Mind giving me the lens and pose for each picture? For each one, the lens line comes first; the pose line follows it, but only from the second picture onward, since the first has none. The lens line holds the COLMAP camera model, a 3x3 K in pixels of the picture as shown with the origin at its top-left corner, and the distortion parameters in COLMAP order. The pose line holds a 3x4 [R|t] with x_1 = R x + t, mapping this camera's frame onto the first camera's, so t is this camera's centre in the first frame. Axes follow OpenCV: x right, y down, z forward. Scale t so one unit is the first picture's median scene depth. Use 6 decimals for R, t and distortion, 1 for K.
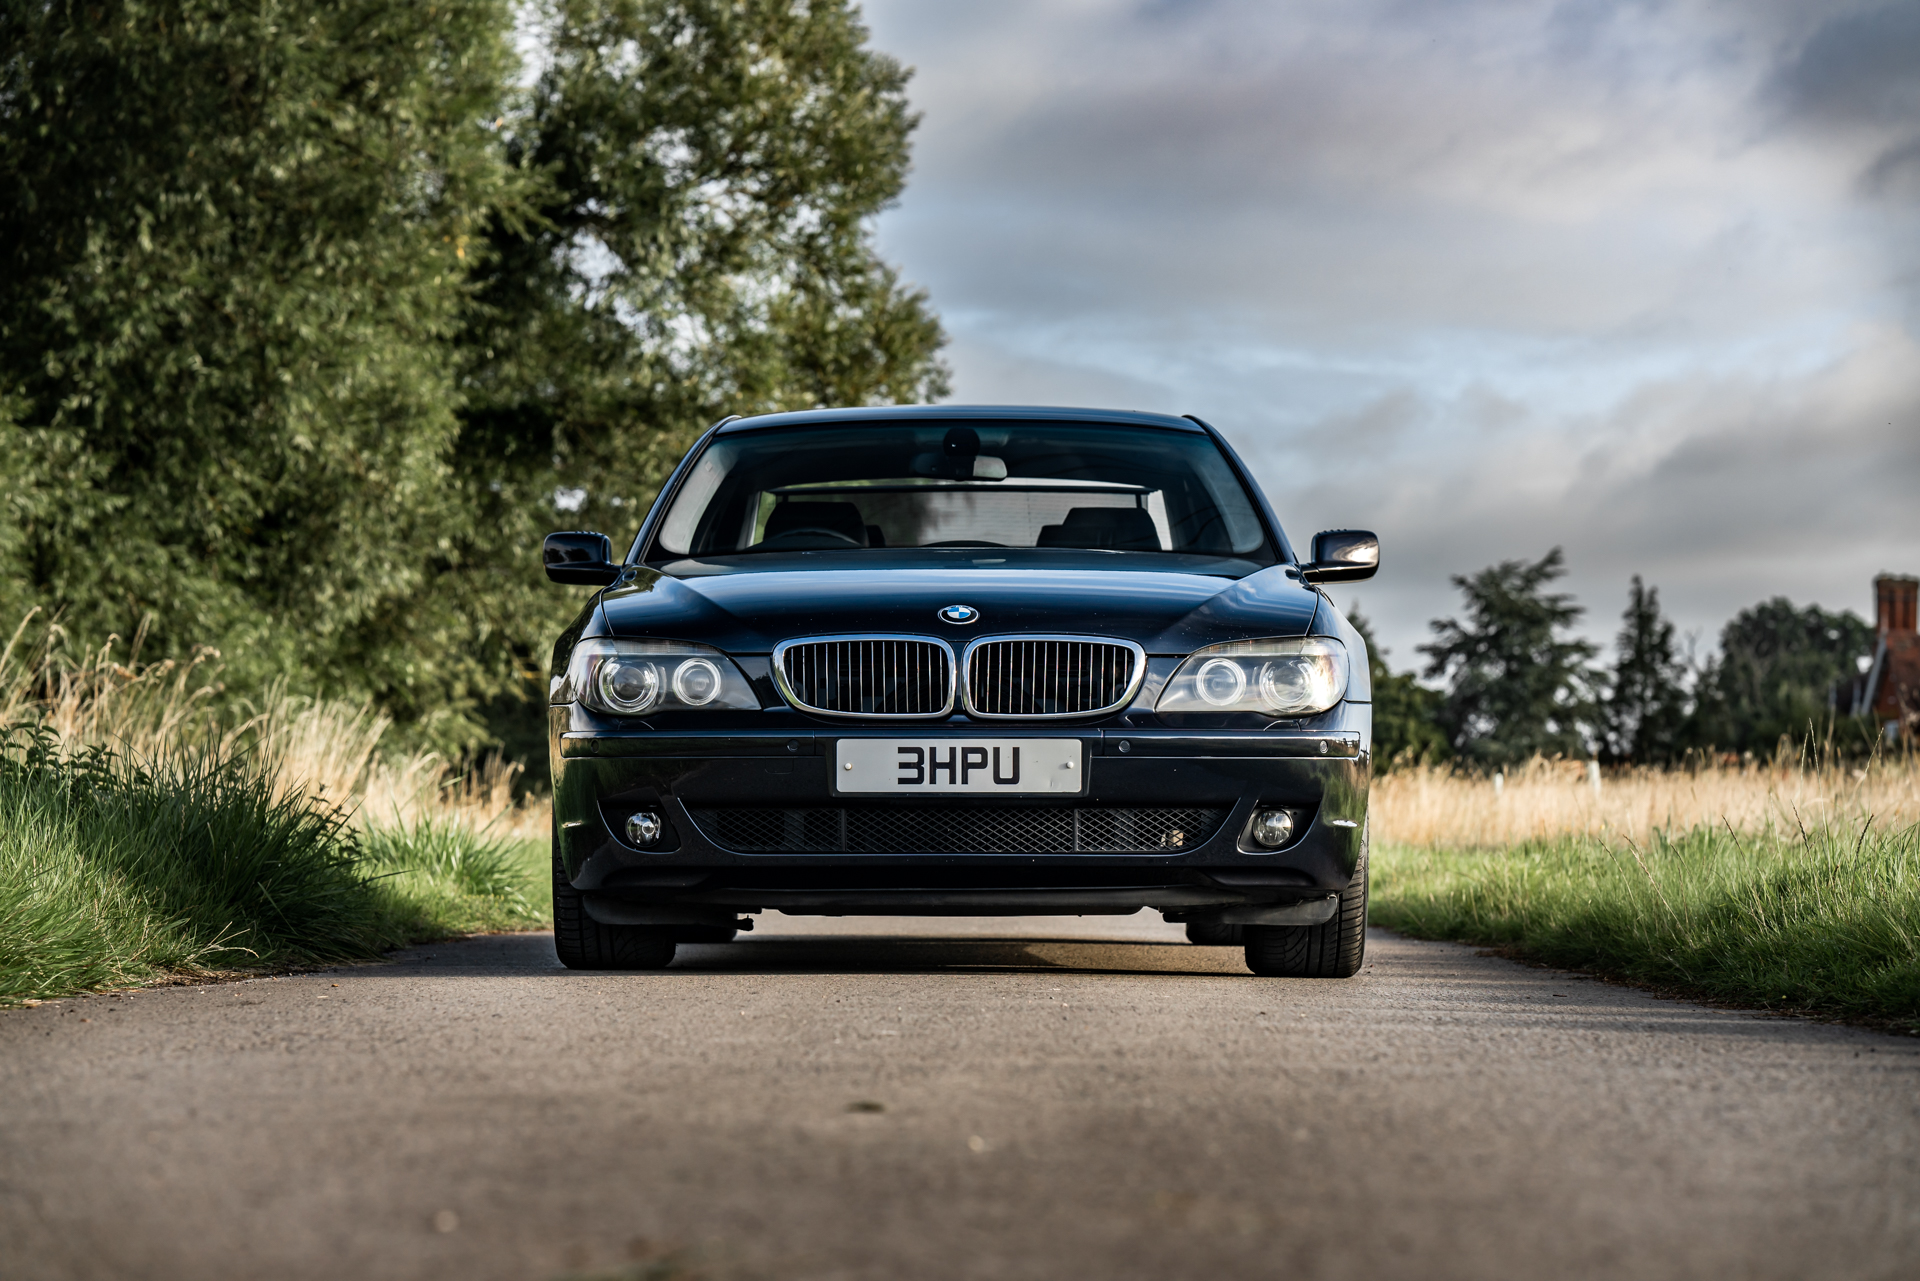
lens RADIAL K [[4730.2, 0, 960.0], [0, 4730.2, 640.5], [0, 0, 1]] dist [0.084956, 0.594912]
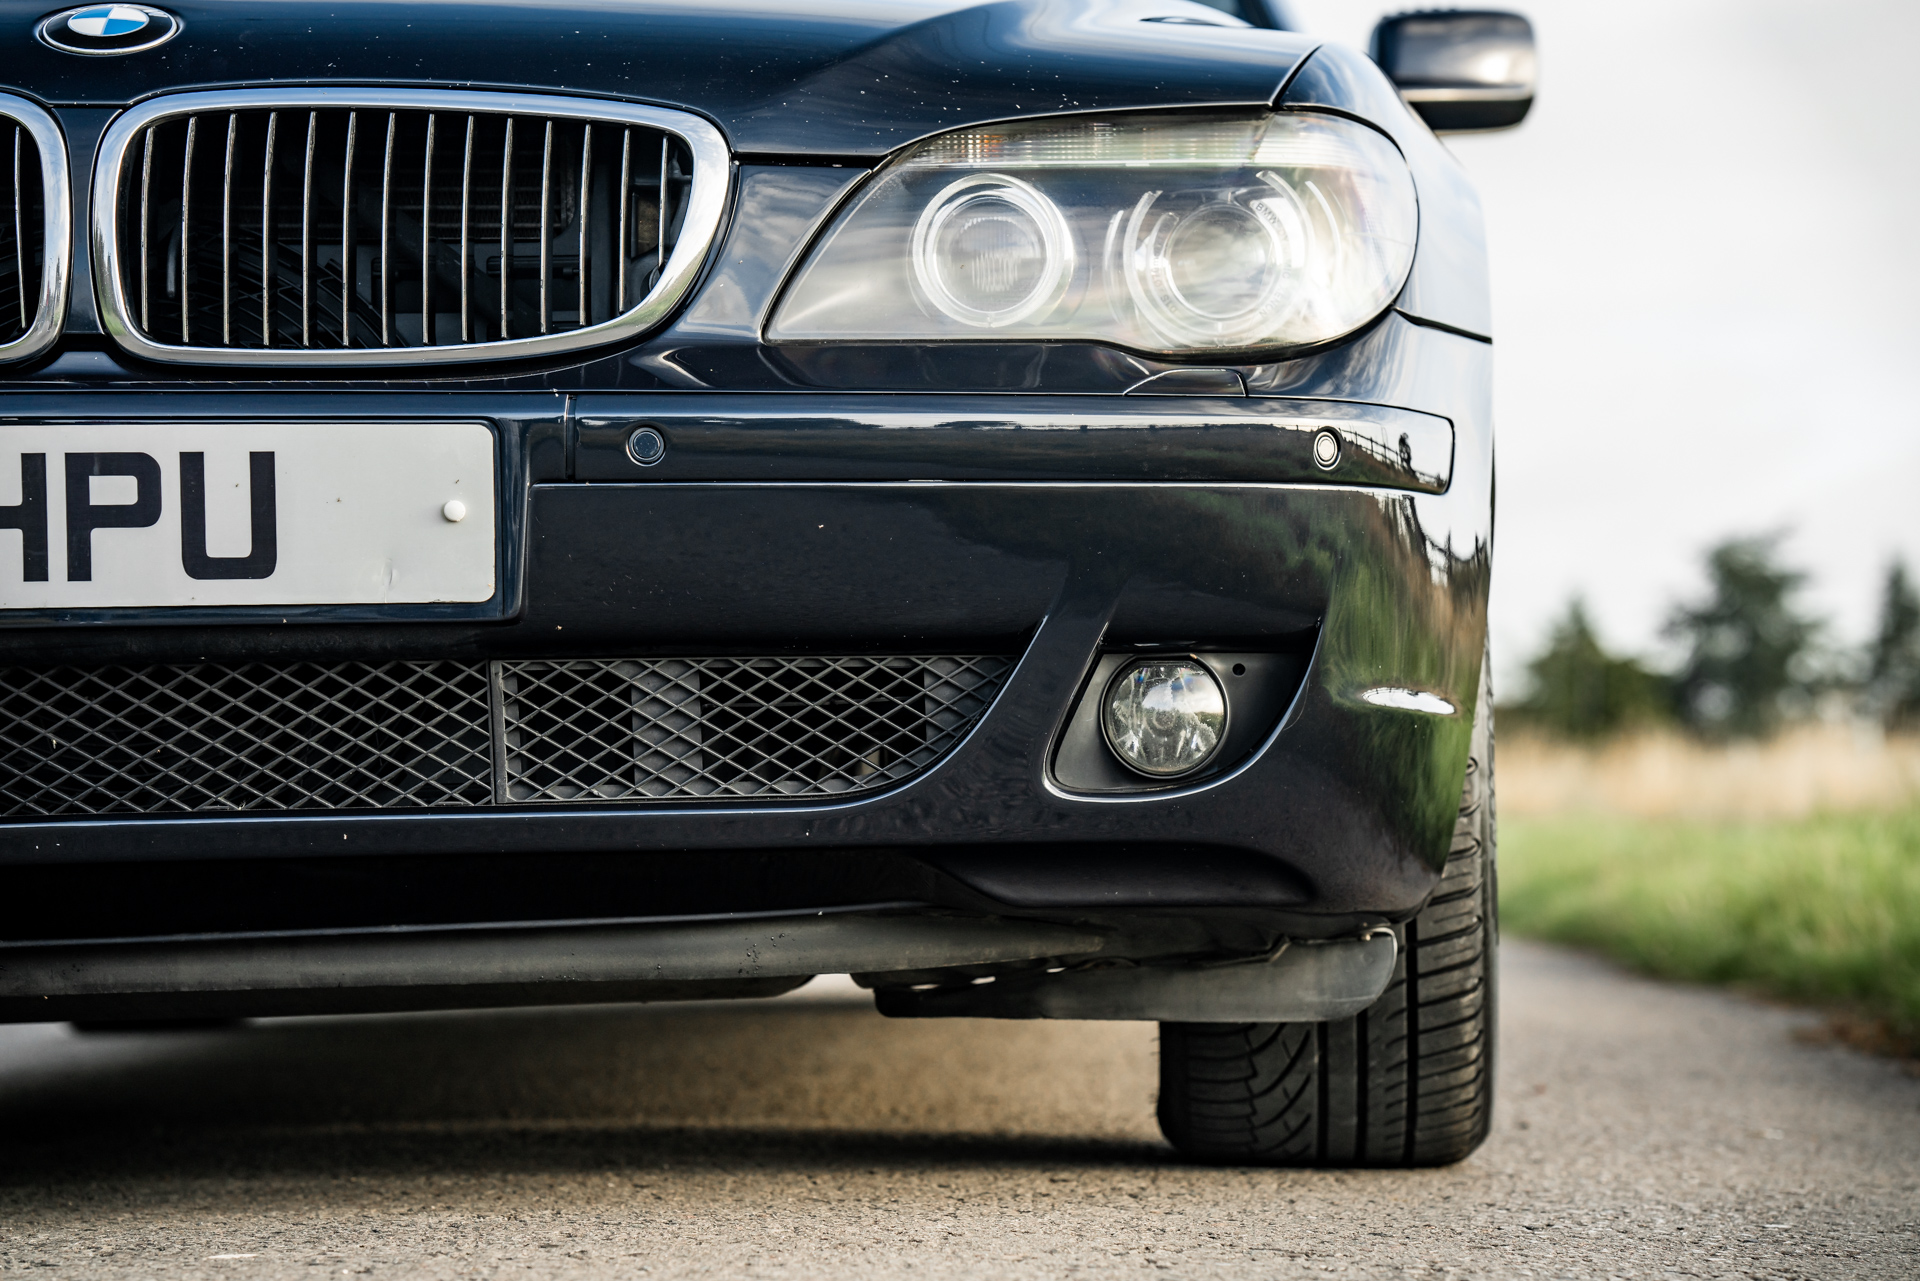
lens RADIAL K [[4674.2, 0, 960.0], [0, 4674.2, 640.5], [0, 0, 1]] dist [0.761381, 1.279027]
pose [[0.998708, -0.020097, -0.046681, 0.016489], [0.020110, 0.999798, -0.000180, 0.008465], [0.046675, -0.000759, 0.998910, 0.170370]]
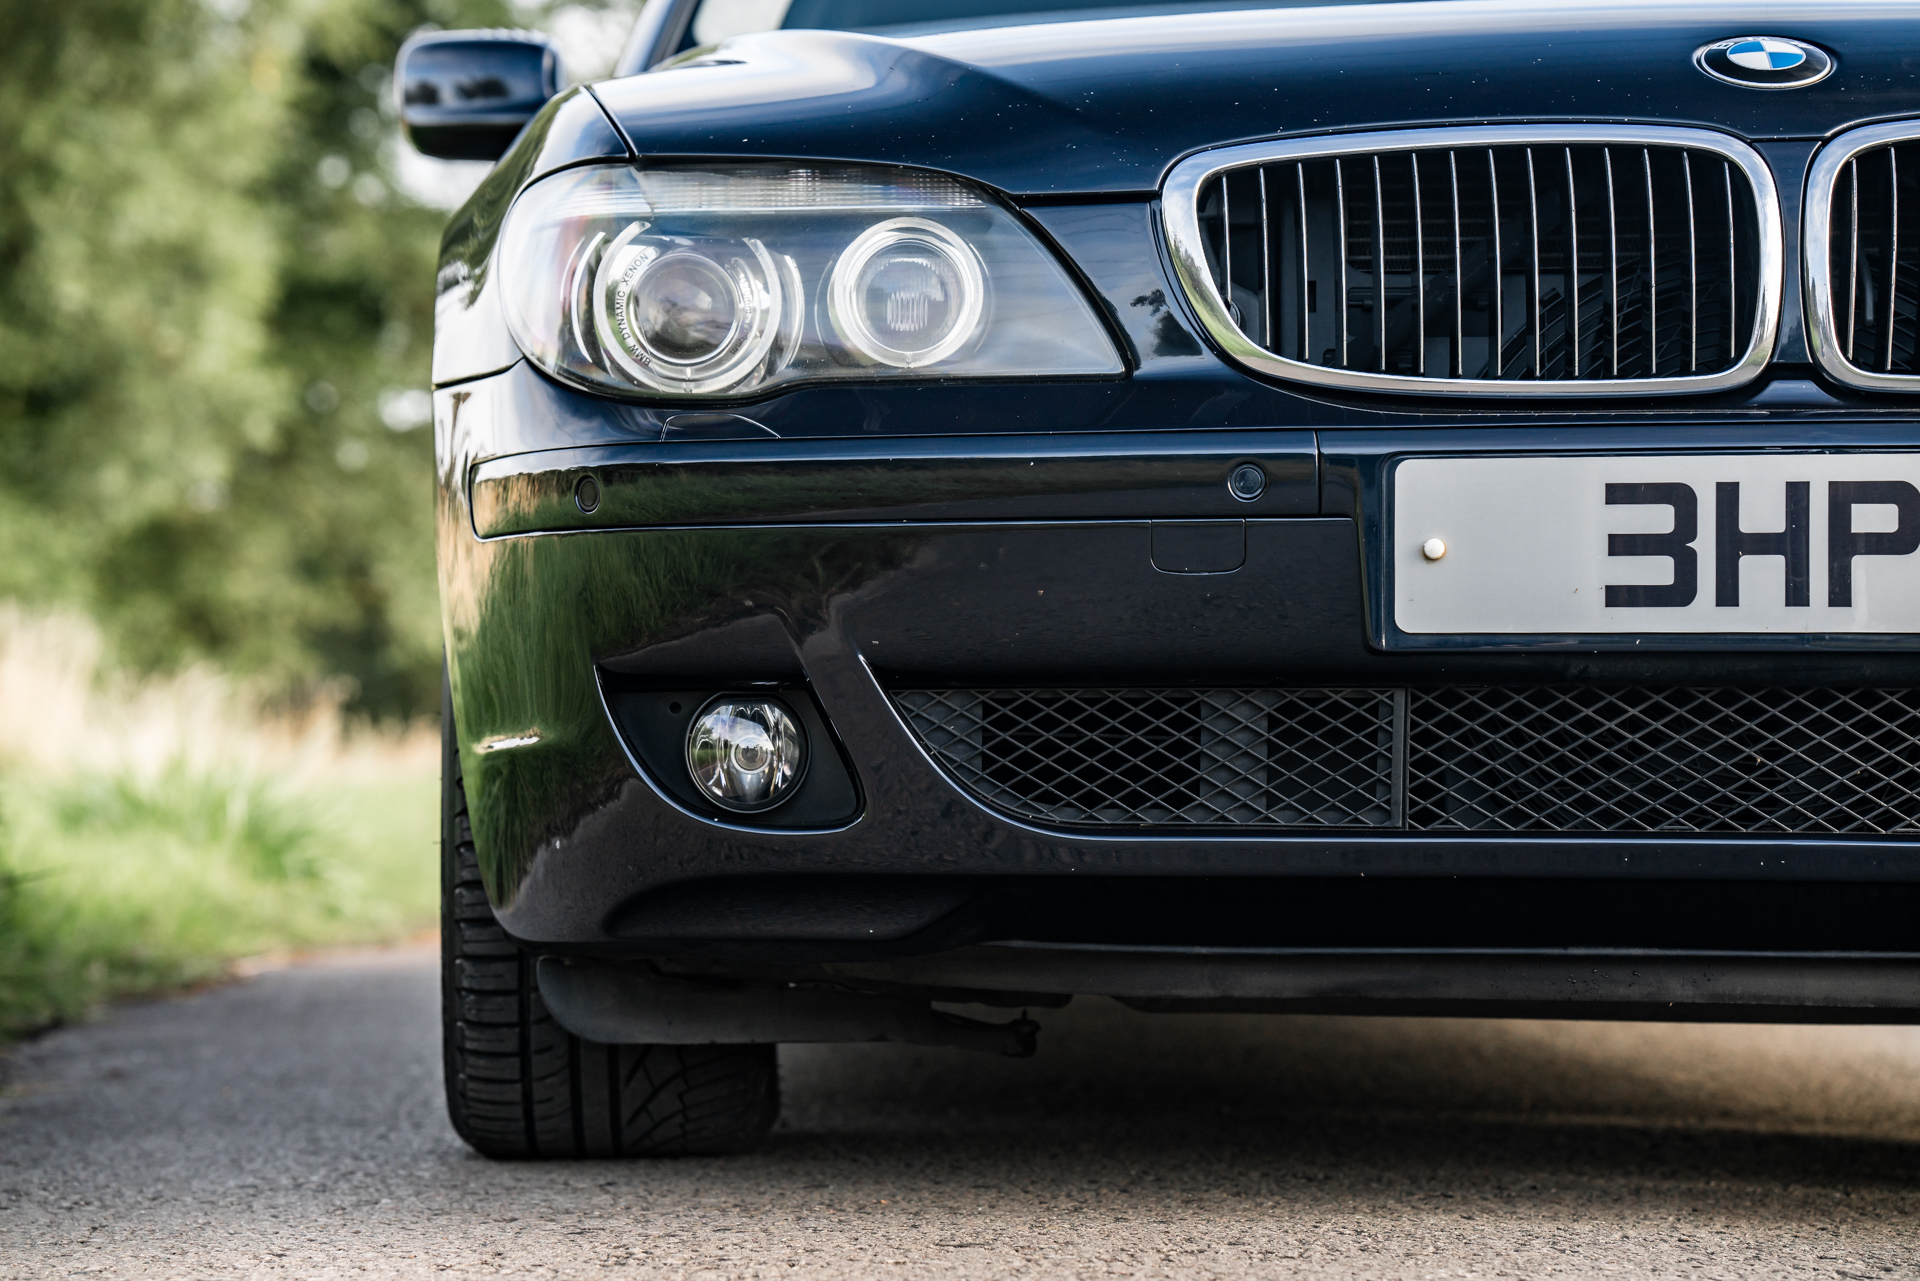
lens RADIAL K [[4674.2, 0, 960.0], [0, 4674.2, 640.5], [0, 0, 1]] dist [0.761381, 1.279027]
pose [[0.999384, 0.001005, 0.035070, -0.015553], [-0.001422, 0.999929, 0.011865, 0.006982], [-0.035056, -0.011907, 0.999314, 0.168605]]
